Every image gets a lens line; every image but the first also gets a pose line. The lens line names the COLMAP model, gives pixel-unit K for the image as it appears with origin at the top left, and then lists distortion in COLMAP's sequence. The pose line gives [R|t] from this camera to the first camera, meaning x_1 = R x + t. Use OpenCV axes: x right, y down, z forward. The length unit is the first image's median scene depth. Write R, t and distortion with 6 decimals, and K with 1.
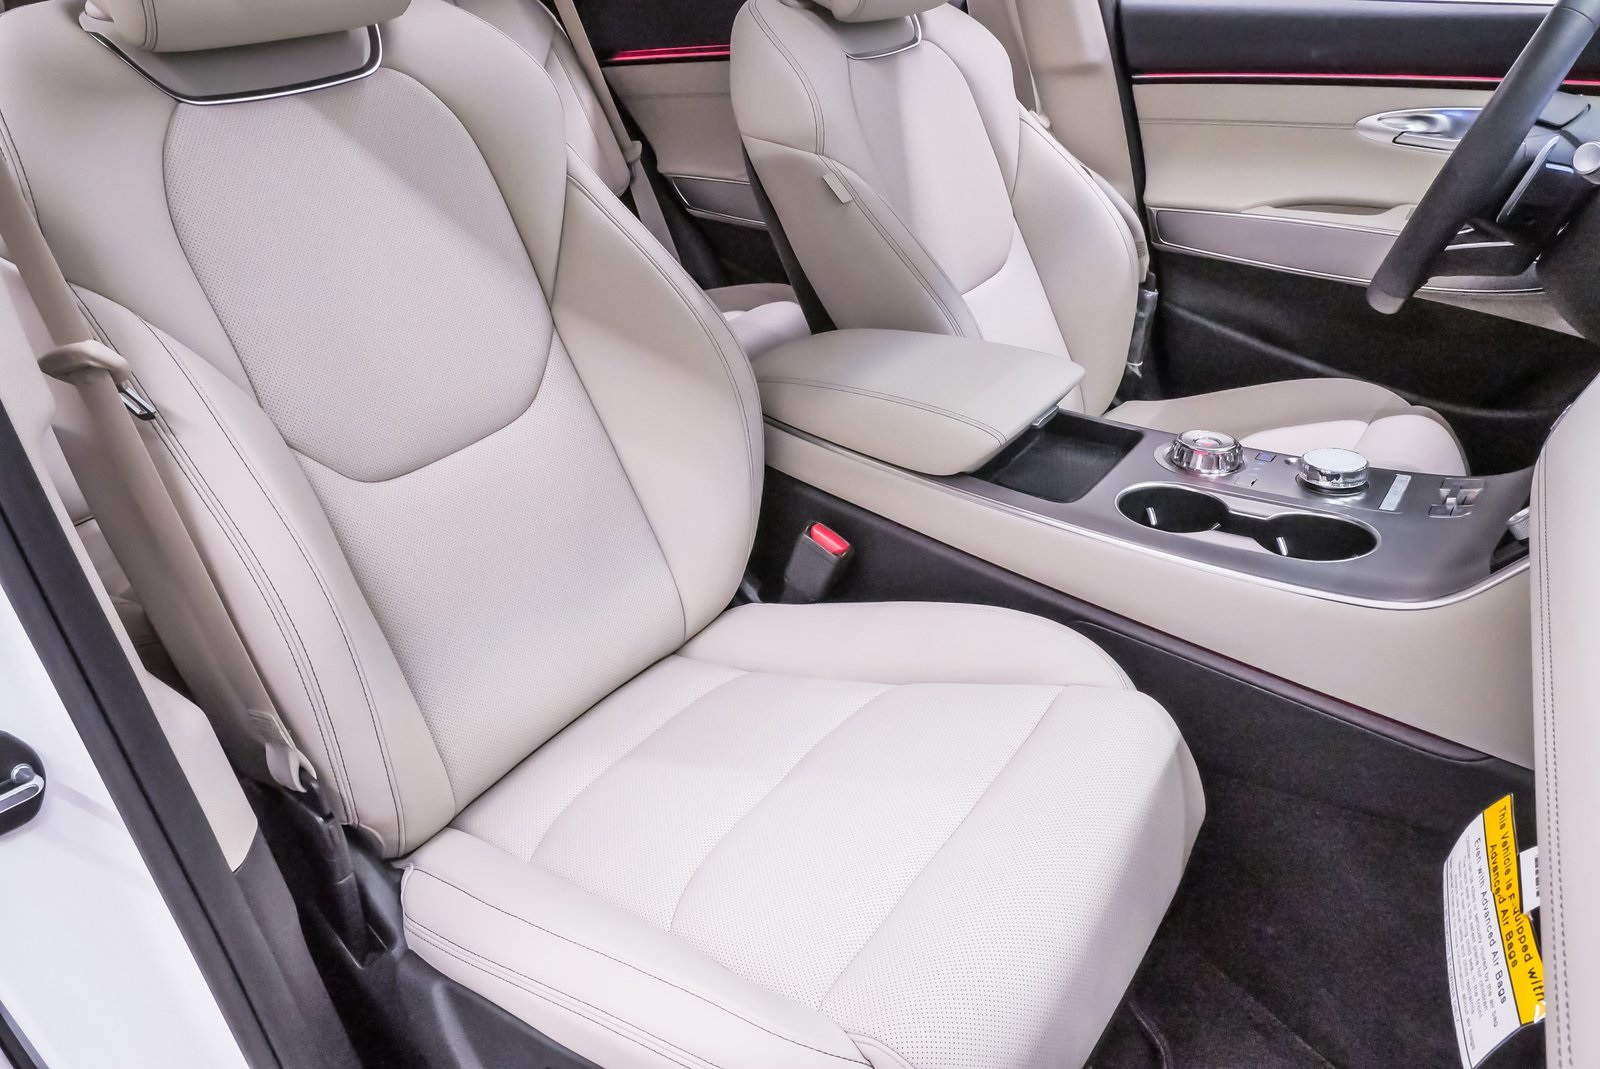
lens RADIAL K [[1094.4, 0, 808.9], [0, 1094.4, 536.2], [0, 0, 1]] dist [-0.022825, 0.001154]
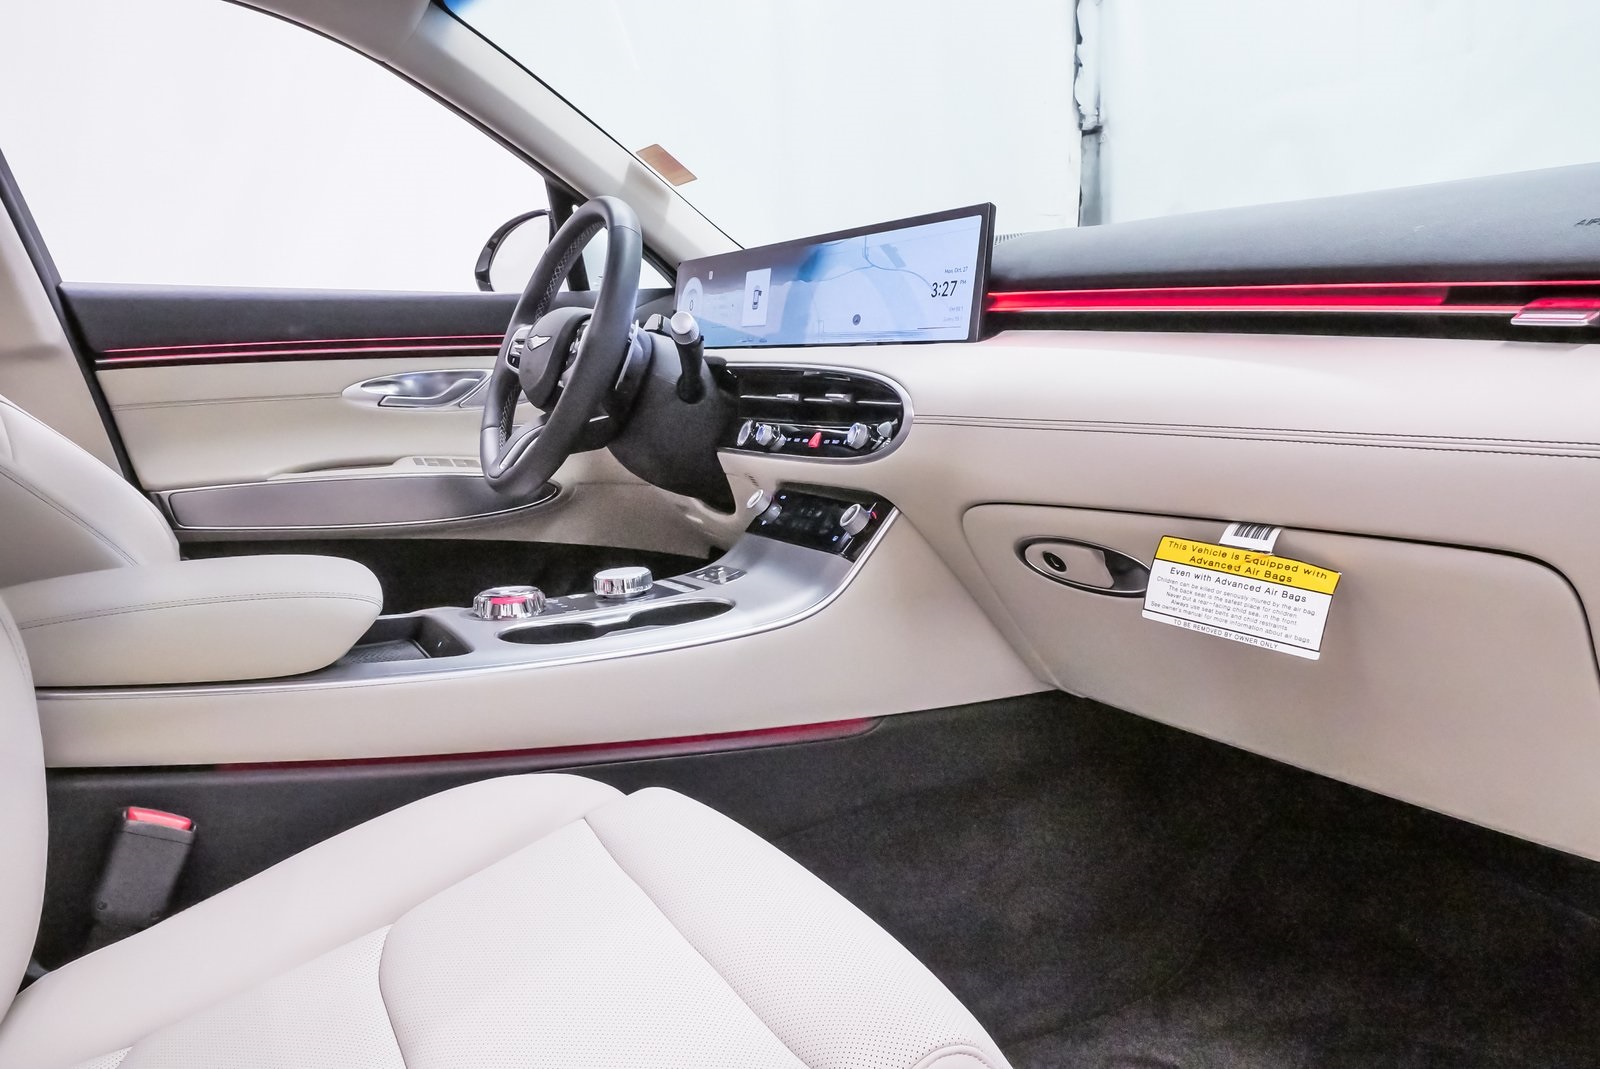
lens RADIAL K [[1094.4, 0, 808.9], [0, 1094.4, 536.2], [0, 0, 1]] dist [-0.022825, 0.001154]
pose [[0.509061, -0.135363, 0.850020, -0.199322], [0.406556, 0.908264, -0.098840, 0.044927], [-0.758663, 0.395896, 0.517394, 0.143933]]
